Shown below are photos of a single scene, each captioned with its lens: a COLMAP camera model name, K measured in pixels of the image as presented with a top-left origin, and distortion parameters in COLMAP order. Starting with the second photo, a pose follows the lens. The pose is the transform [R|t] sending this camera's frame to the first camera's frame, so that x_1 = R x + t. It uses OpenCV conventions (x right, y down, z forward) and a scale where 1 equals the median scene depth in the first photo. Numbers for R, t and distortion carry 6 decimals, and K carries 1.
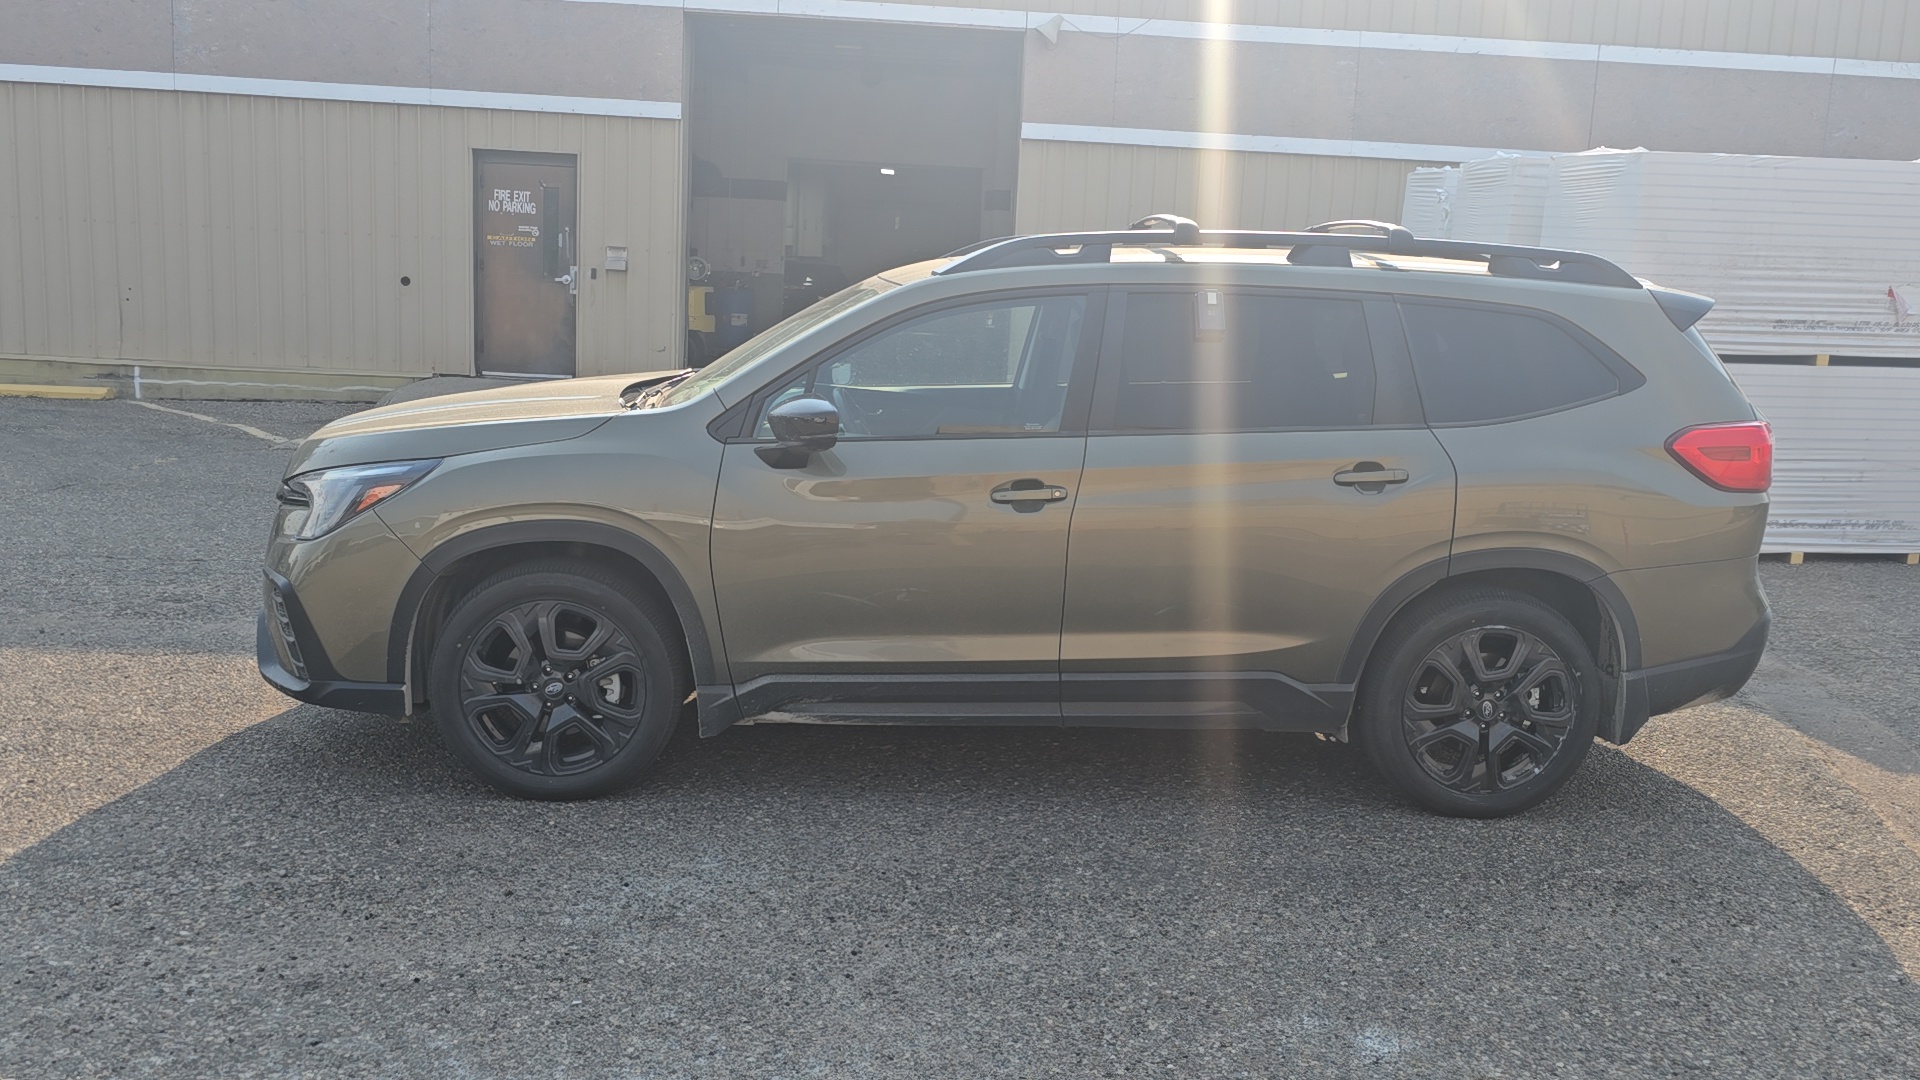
lens RADIAL K [[1669.0, 0, 960.0], [0, 1669.0, 540.0], [0, 0, 1]] dist [0.002582, 0.013360]
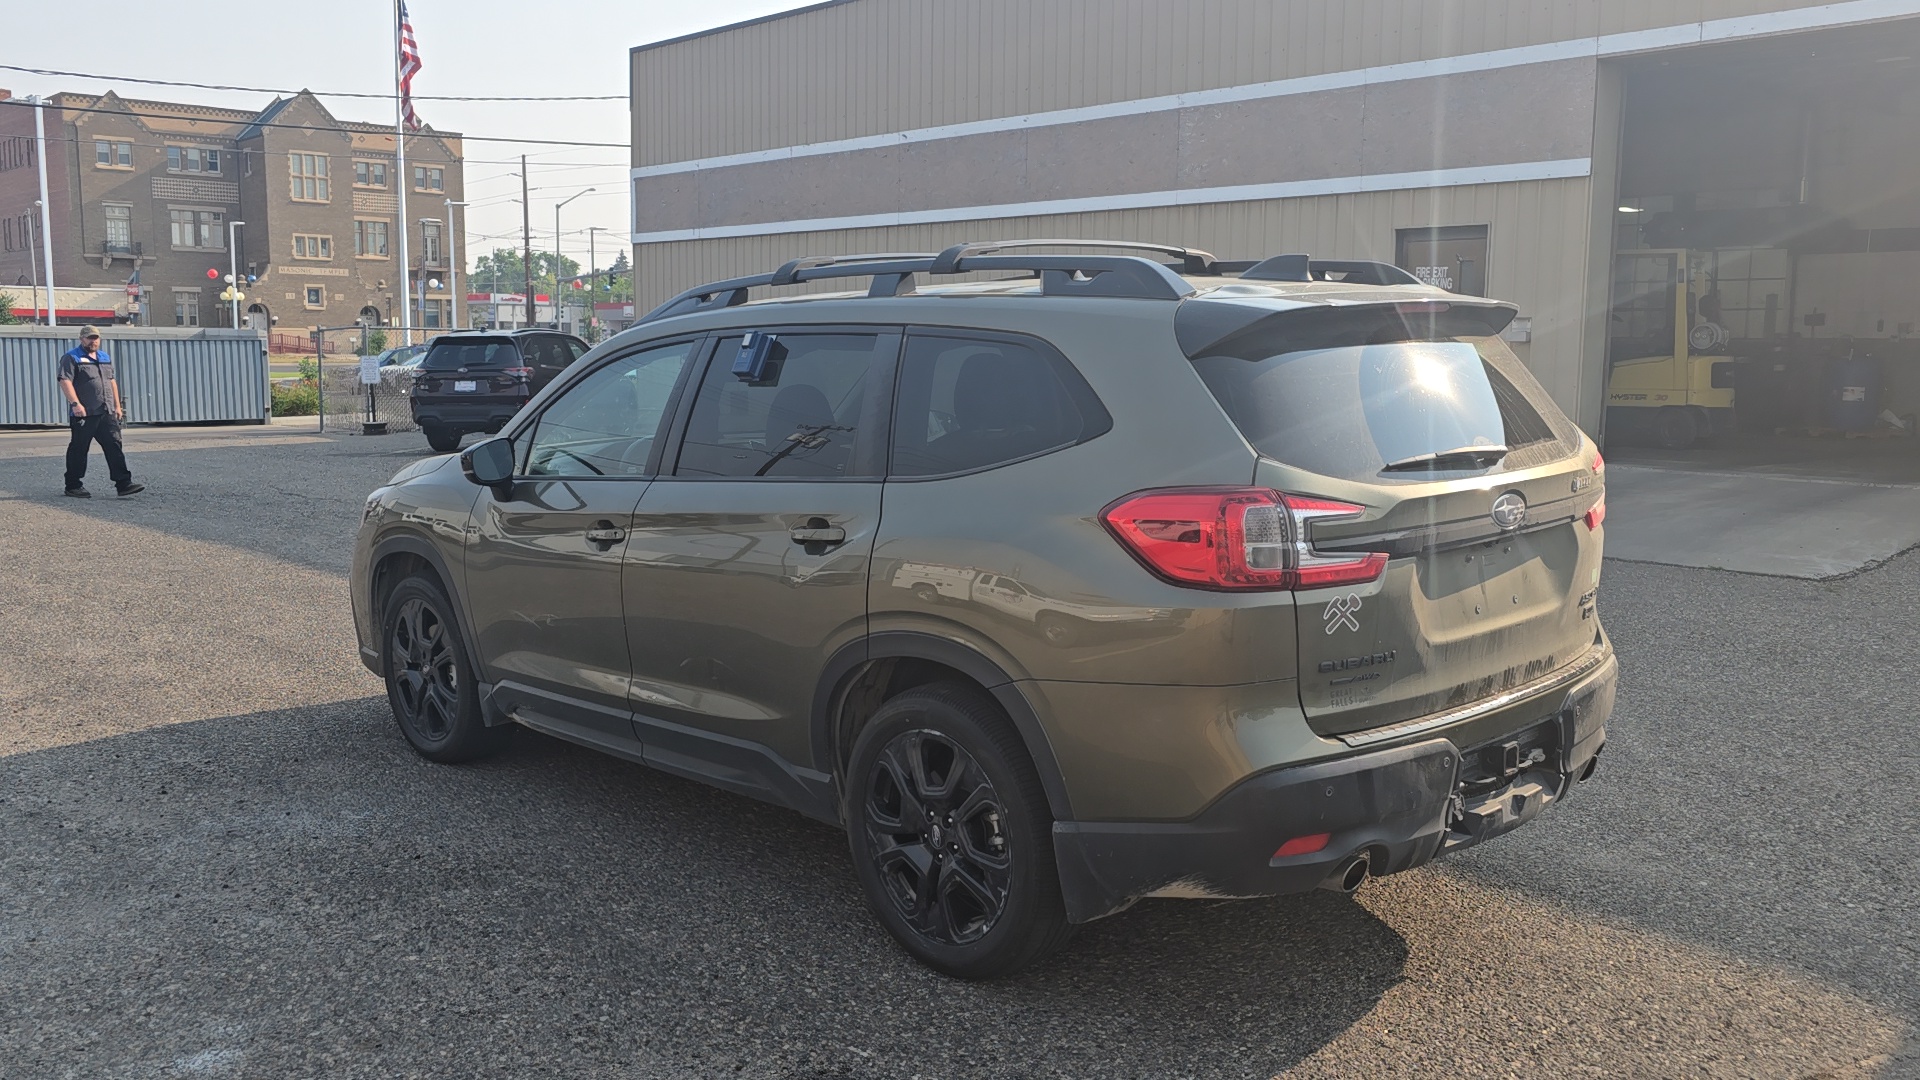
lens RADIAL K [[1641.3, 0, 960.0], [0, 1641.3, 540.0], [0, 0, 1]] dist [0.002971, 0.003707]
pose [[0.623715, 0.051095, -0.779980, 0.934361], [-0.092703, 0.995654, -0.008908, -0.033587], [0.776135, 0.077863, 0.625741, 0.508552]]
